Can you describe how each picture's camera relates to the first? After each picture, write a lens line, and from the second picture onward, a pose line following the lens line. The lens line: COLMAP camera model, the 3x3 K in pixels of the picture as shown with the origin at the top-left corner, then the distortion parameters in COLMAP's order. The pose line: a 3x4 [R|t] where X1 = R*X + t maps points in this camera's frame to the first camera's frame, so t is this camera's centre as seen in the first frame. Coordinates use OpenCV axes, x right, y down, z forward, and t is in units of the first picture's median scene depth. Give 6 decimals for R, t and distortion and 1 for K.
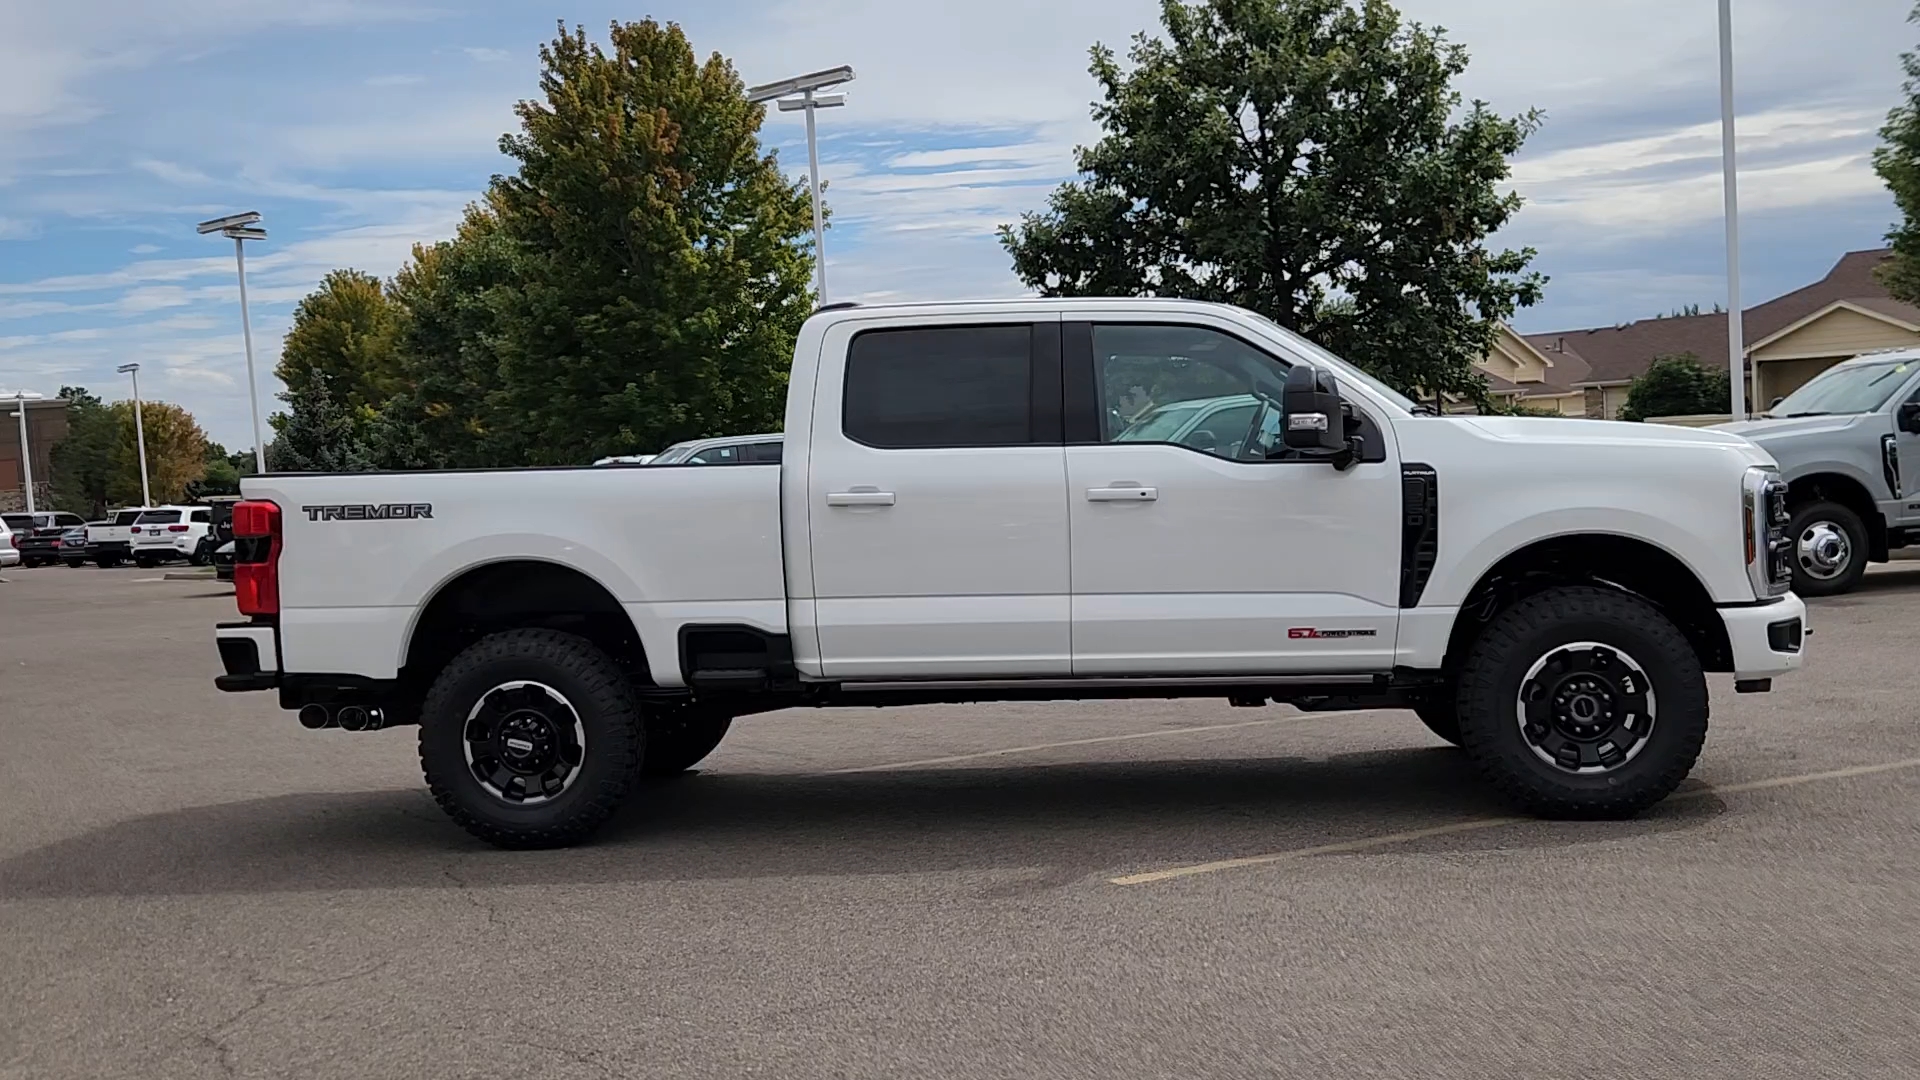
lens RADIAL K [[1879.8, 0, 943.4], [0, 1879.8, 571.4], [0, 0, 1]] dist [0.037345, -0.035093]
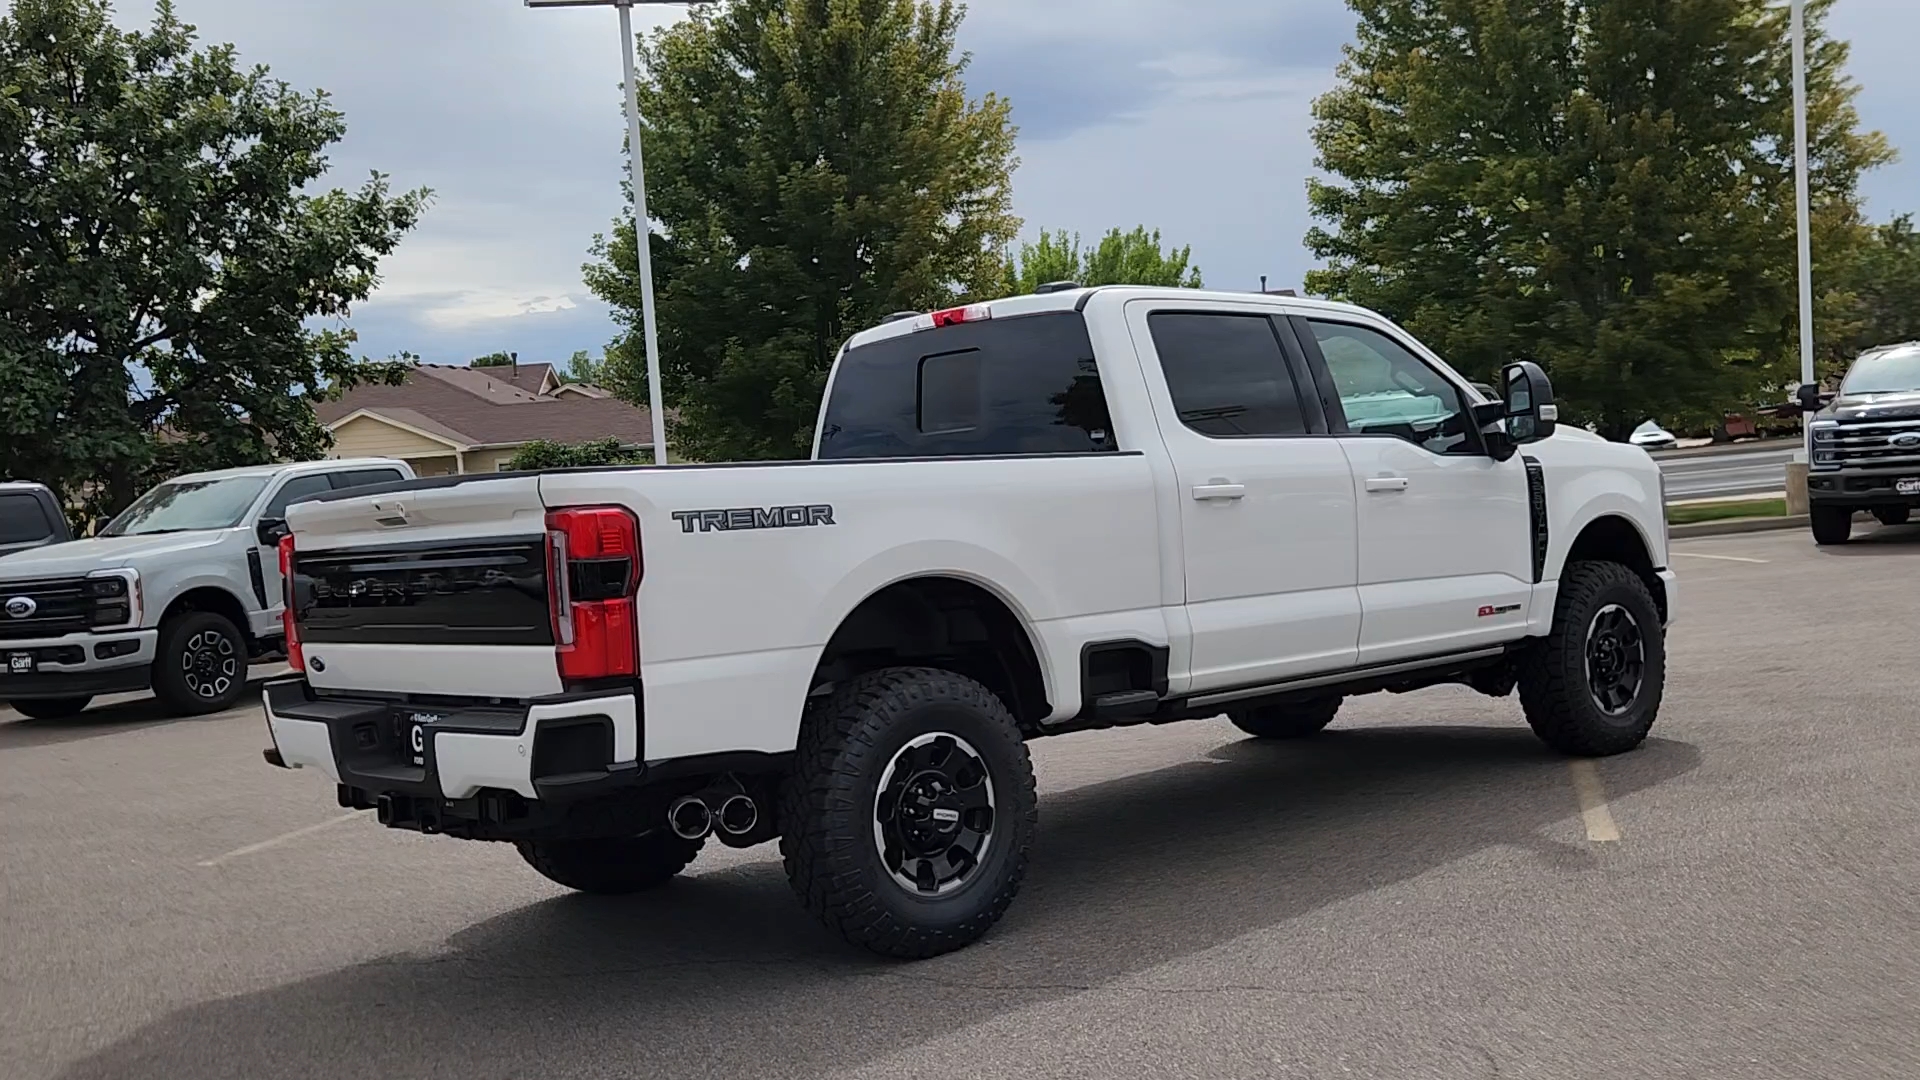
lens RADIAL K [[1879.8, 0, 943.4], [0, 1879.8, 571.4], [0, 0, 1]] dist [0.037345, -0.035093]
pose [[0.667245, -0.034097, 0.744057, -0.782875], [0.080224, 0.996430, -0.026280, 0.012729], [-0.740505, 0.077226, 0.667599, 0.473402]]
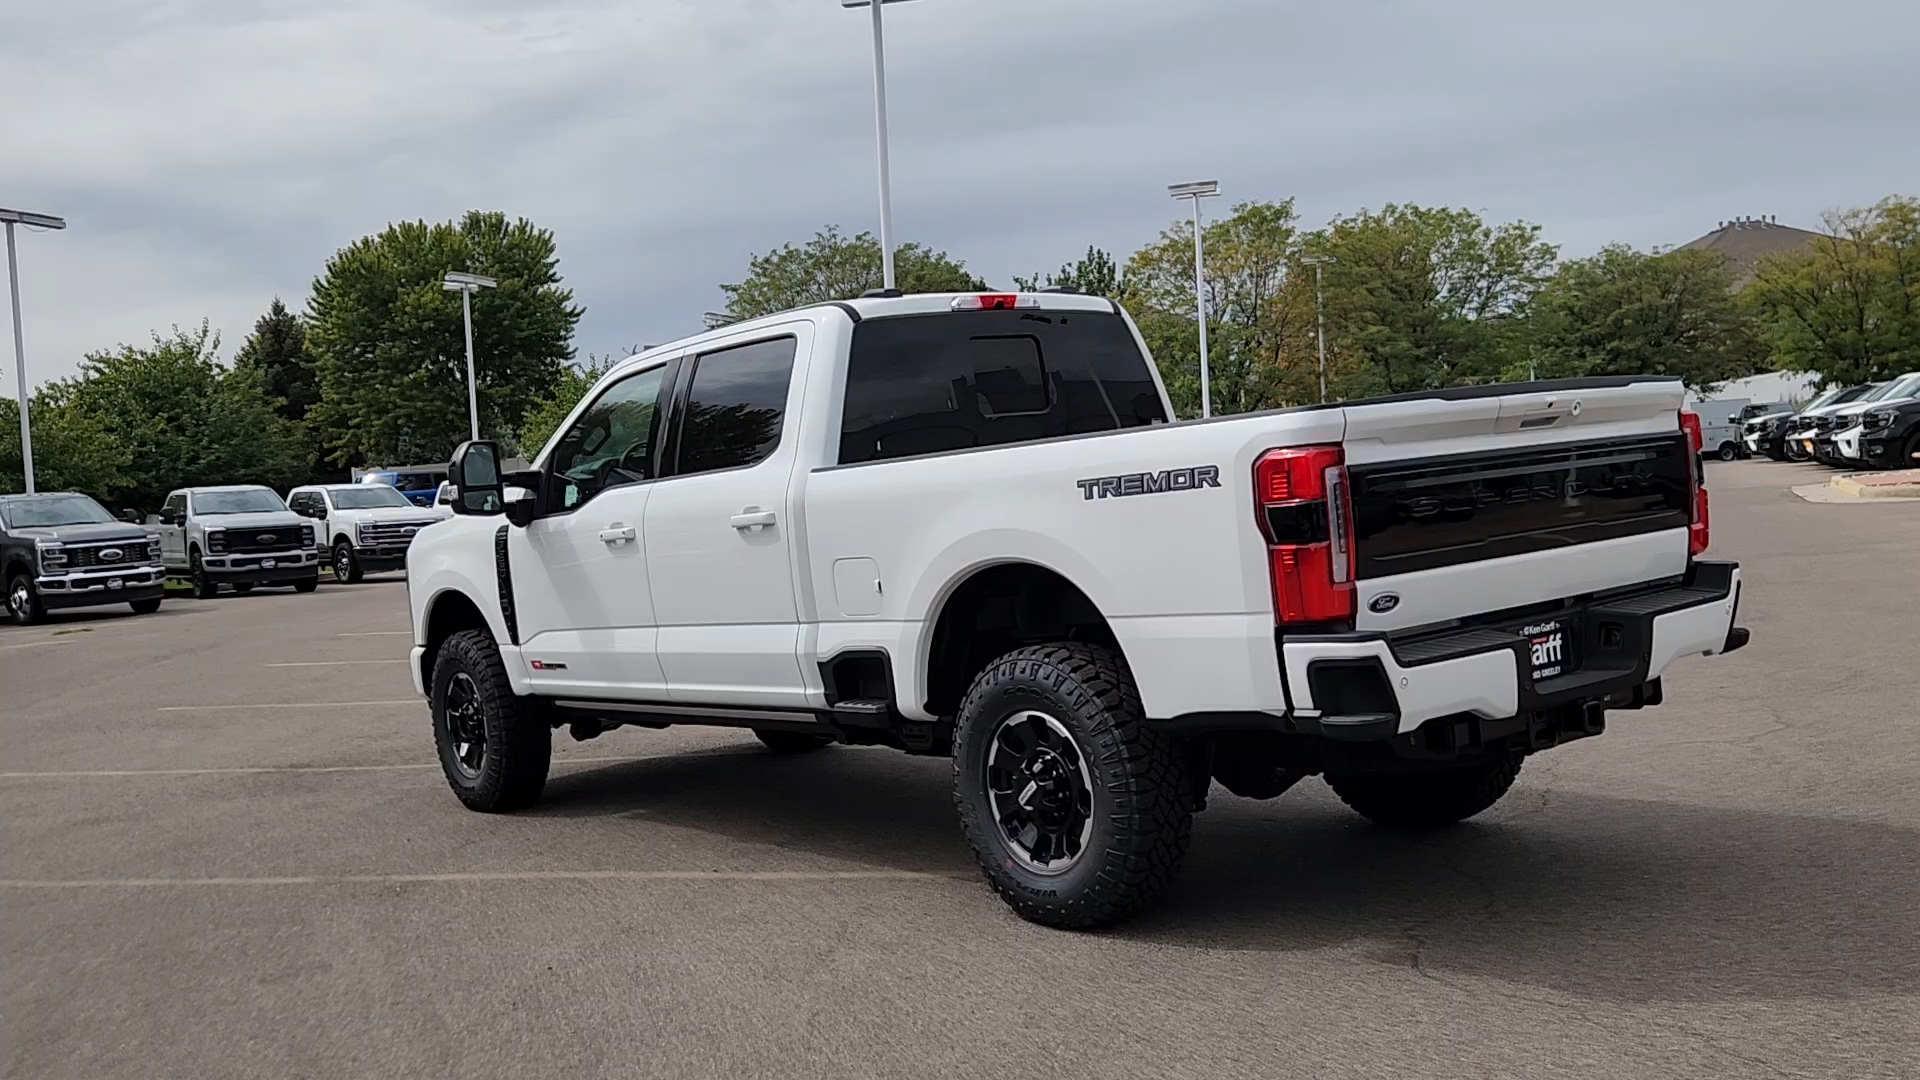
lens RADIAL K [[1879.8, 0, 943.4], [0, 1879.8, 571.4], [0, 0, 1]] dist [0.037345, -0.035093]
pose [[-0.698811, 0.066187, 0.712238, -0.721590], [0.150703, 0.986984, 0.056143, -0.062452], [-0.699251, 0.146569, -0.699690, 1.802031]]
